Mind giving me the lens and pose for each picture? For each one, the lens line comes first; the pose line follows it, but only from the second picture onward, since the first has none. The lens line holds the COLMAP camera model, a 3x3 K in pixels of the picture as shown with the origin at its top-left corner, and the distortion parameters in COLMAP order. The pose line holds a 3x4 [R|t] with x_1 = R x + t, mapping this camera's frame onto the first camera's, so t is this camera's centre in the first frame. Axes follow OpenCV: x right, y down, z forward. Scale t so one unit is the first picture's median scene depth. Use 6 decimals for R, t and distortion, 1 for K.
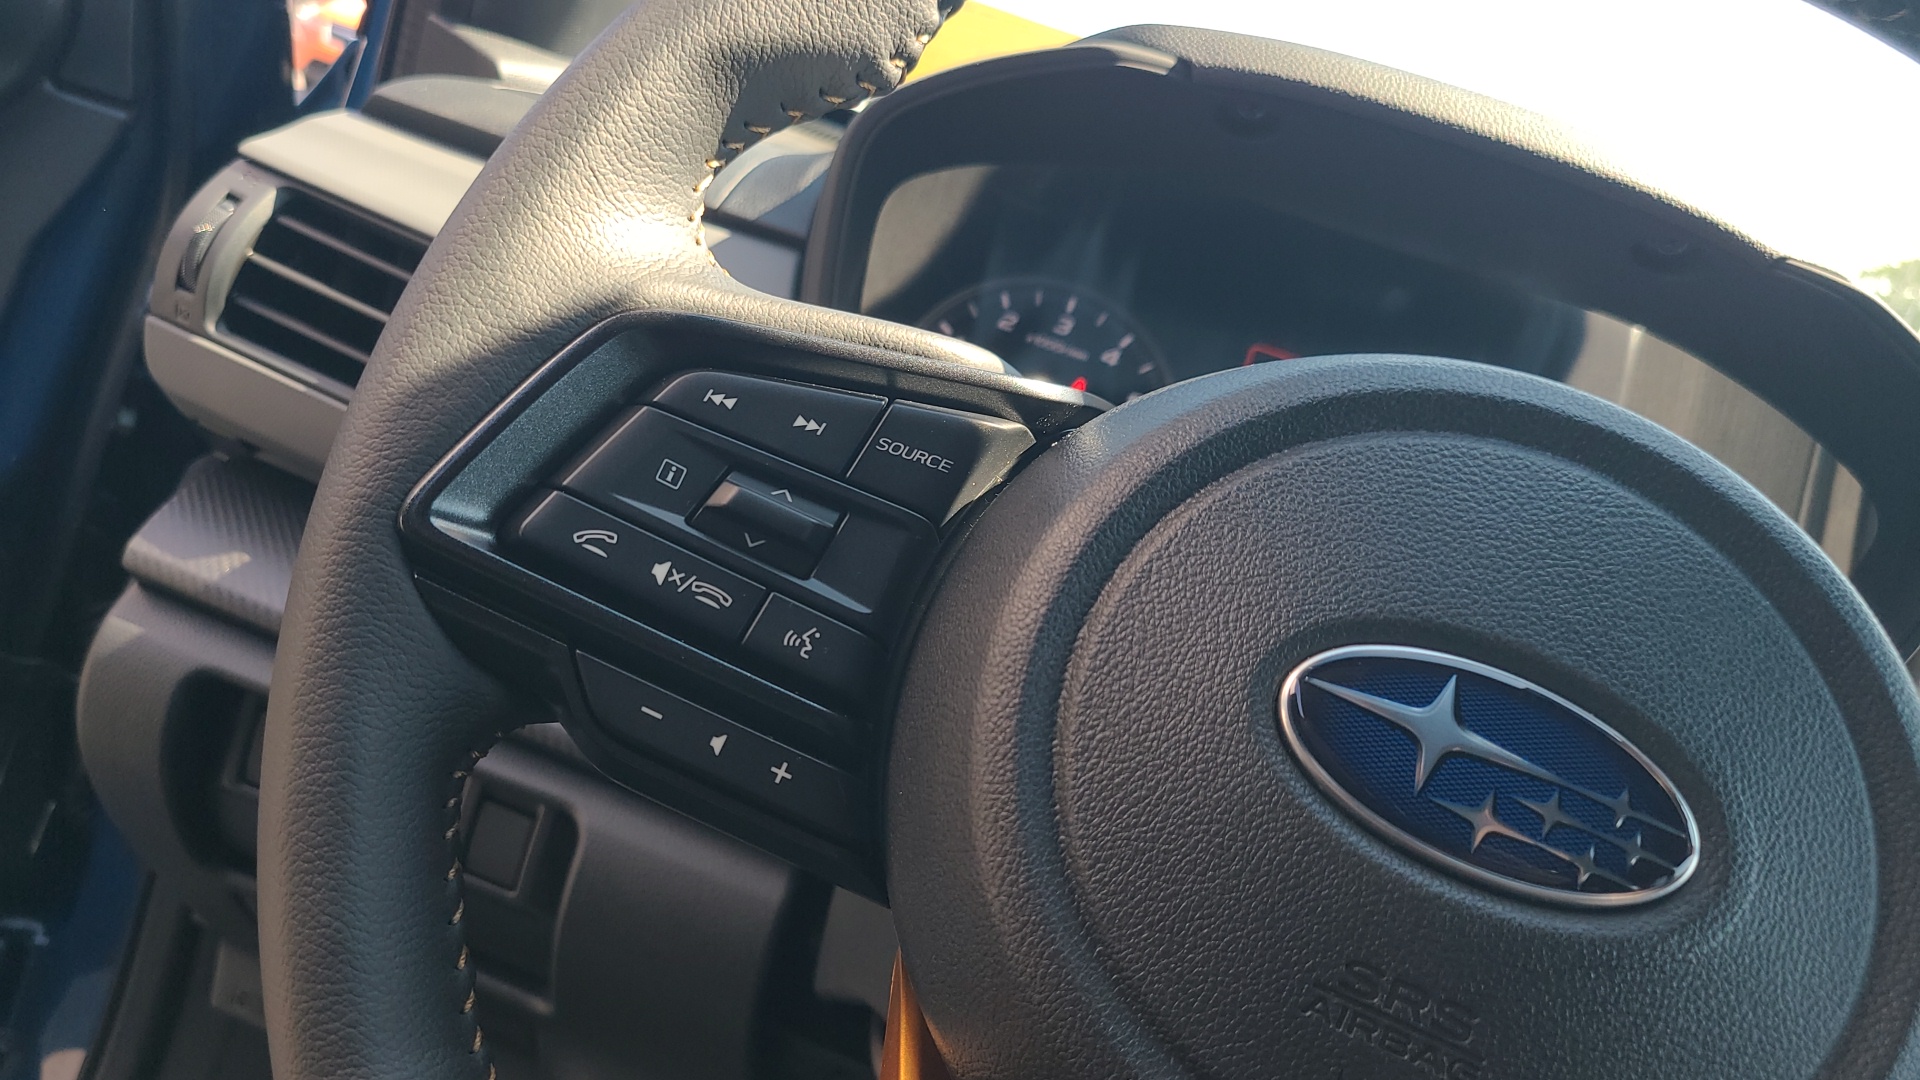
lens RADIAL K [[1458.8, 0, 936.8], [0, 1458.8, 561.5], [0, 0, 1]] dist [0.002485, -0.004242]
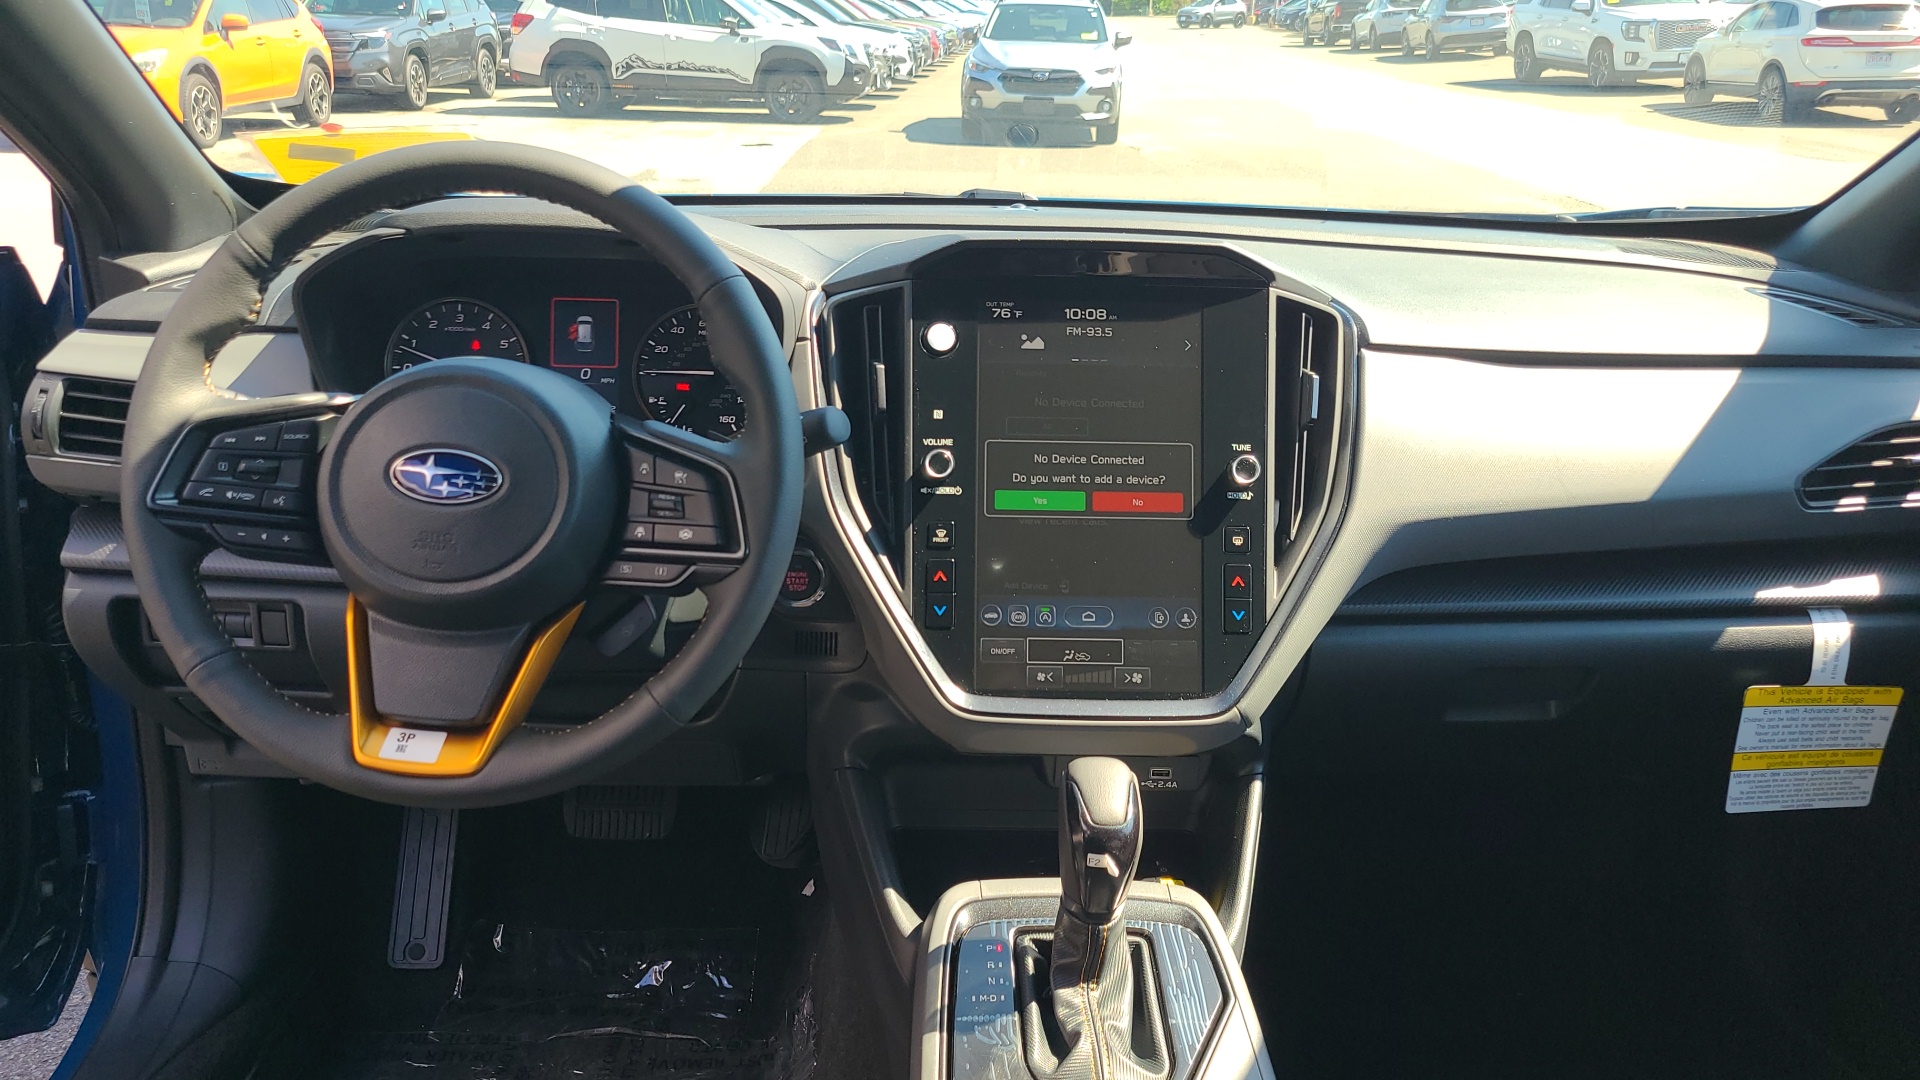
lens RADIAL K [[1426.1, 0, 944.1], [0, 1426.1, 542.9], [0, 0, 1]] dist [0.048682, -0.035259]
pose [[0.945615, -0.321446, 0.049848, 1.297204], [0.312682, 0.940481, 0.133137, 0.204312], [-0.089677, -0.110310, 0.989843, -2.730248]]
